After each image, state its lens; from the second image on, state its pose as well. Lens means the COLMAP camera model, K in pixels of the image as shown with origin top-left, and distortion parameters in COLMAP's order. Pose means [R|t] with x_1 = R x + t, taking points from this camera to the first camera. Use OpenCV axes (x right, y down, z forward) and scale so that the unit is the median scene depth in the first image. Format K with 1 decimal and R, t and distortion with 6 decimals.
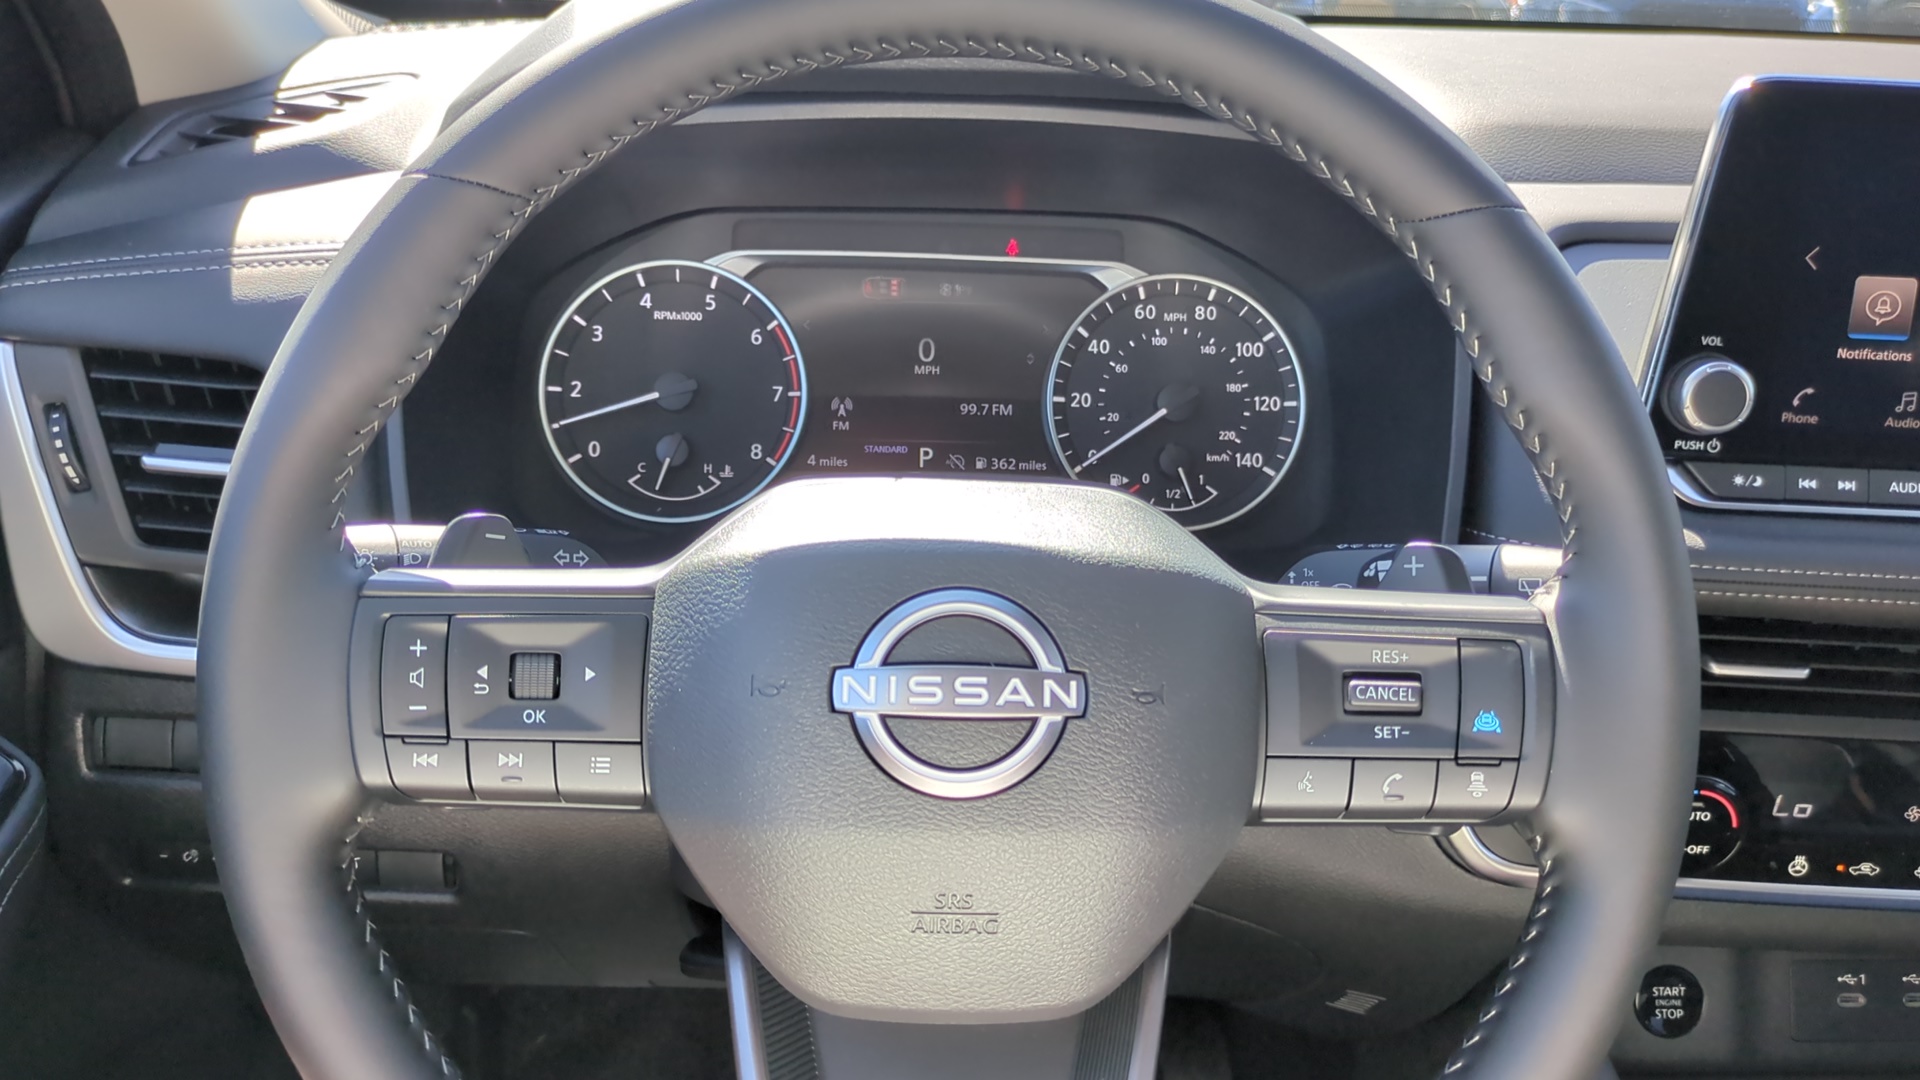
lens RADIAL K [[1618.5, 0, 966.3], [0, 1618.5, 521.5], [0, 0, 1]] dist [0.043976, -0.076455]
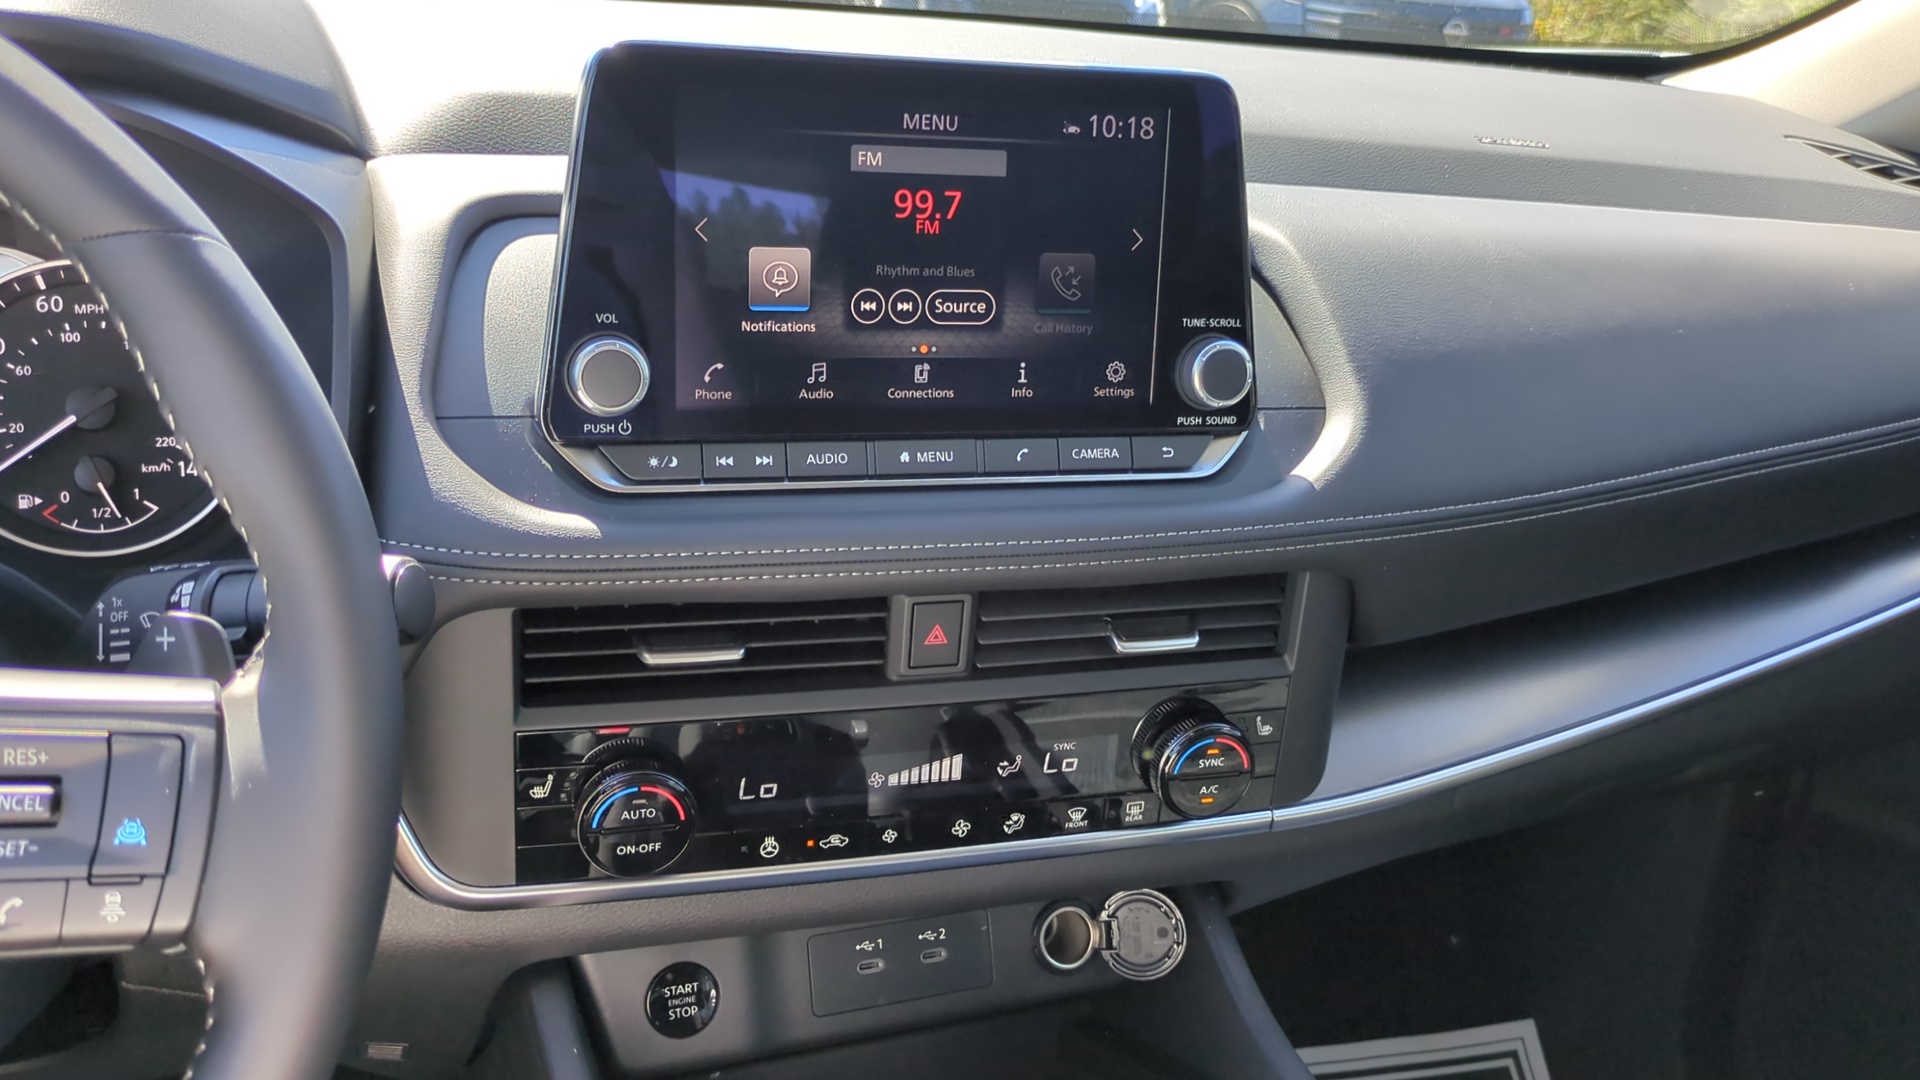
lens RADIAL K [[1618.5, 0, 952.7], [0, 1618.5, 517.1], [0, 0, 1]] dist [0.043976, -0.076455]
pose [[0.945039, -0.074275, 0.318411, 0.285785], [0.071922, 0.997226, 0.019159, 0.001272], [-0.318950, 0.004795, 0.947759, 0.029809]]
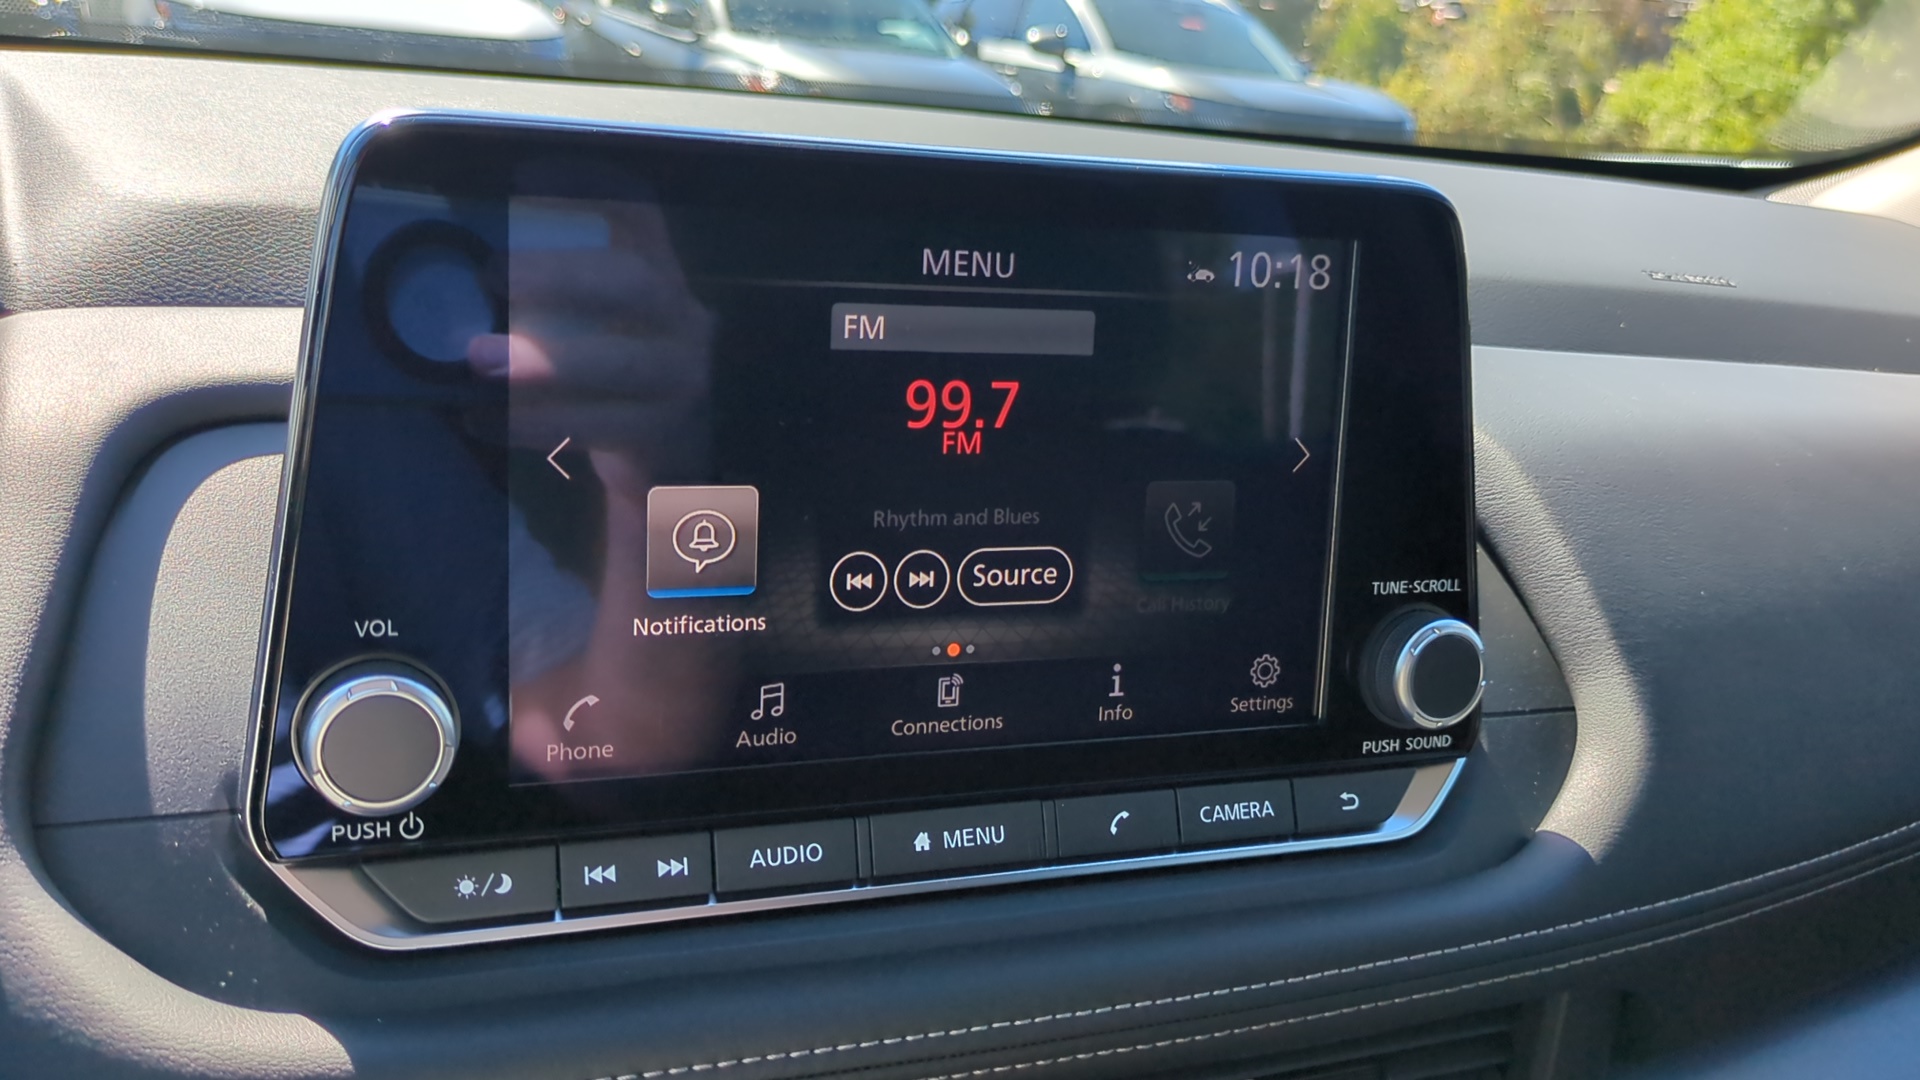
lens RADIAL K [[1618.5, 0, 959.0], [0, 1618.5, 518.6], [0, 0, 1]] dist [0.043976, -0.076455]
pose [[0.920793, -0.060806, 0.385283, 0.365381], [0.081273, 0.996003, -0.037045, -0.094215], [-0.381491, 0.065423, 0.922055, 0.390920]]
